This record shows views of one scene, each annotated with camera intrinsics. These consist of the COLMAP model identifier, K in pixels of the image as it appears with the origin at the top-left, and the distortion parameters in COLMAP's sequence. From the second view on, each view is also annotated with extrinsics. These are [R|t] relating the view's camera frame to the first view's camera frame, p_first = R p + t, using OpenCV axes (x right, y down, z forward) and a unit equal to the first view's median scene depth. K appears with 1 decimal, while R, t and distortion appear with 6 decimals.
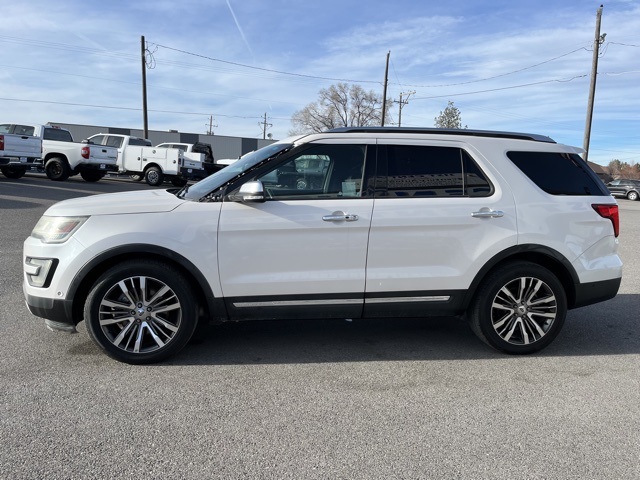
lens RADIAL K [[472.3, 0, 320.0], [0, 472.3, 240.0], [0, 0, 1]] dist [0.064643, -0.088630]
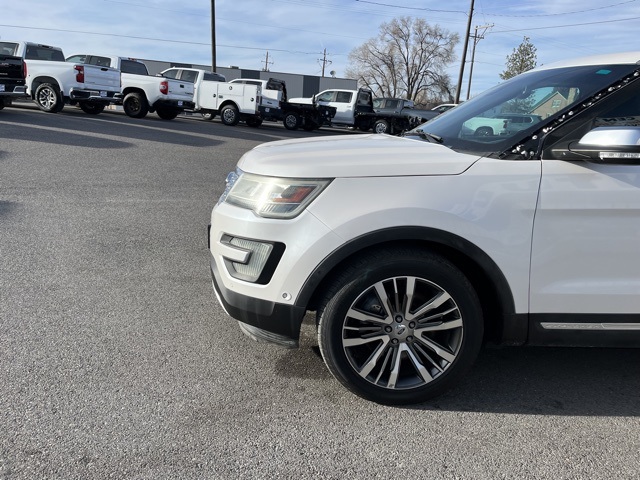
lens RADIAL K [[472.3, 0, 320.0], [0, 472.3, 240.0], [0, 0, 1]] dist [0.064643, -0.088630]
pose [[0.994329, 0.046407, -0.095691, -0.380077], [-0.034833, 0.992252, 0.119261, -0.037563], [0.100485, -0.115252, 0.988241, 0.321731]]
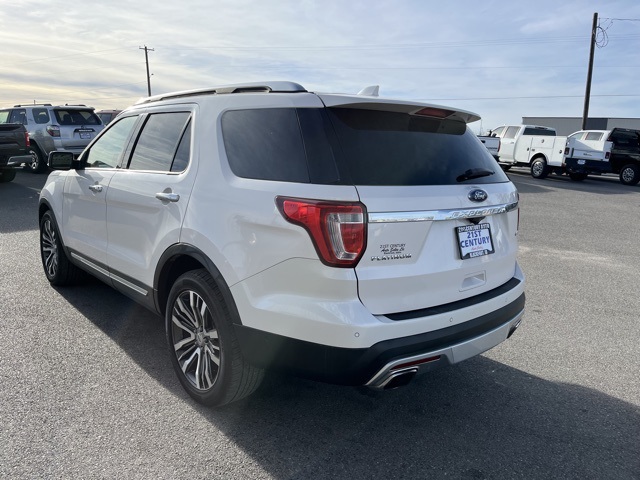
lens RADIAL K [[482.8, 0, 320.0], [0, 482.8, 240.0], [0, 0, 1]] dist [0.065272, -0.095493]
pose [[0.556993, 0.137923, -0.818985, 1.085022], [-0.132235, 0.988262, 0.076497, -0.074288], [0.819923, 0.065690, 0.568693, 0.730085]]
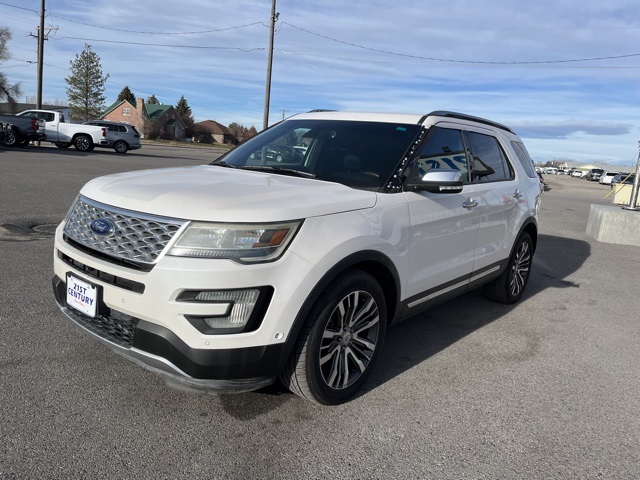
lens RADIAL K [[470.2, 0, 317.7], [0, 470.2, 240.0], [0, 0, 1]] dist [0.095440, -0.131626]
pose [[0.749464, -0.093911, 0.655351, -0.804763], [0.033784, 0.994024, 0.103807, -0.078798], [-0.661183, -0.055659, 0.748157, 0.405044]]
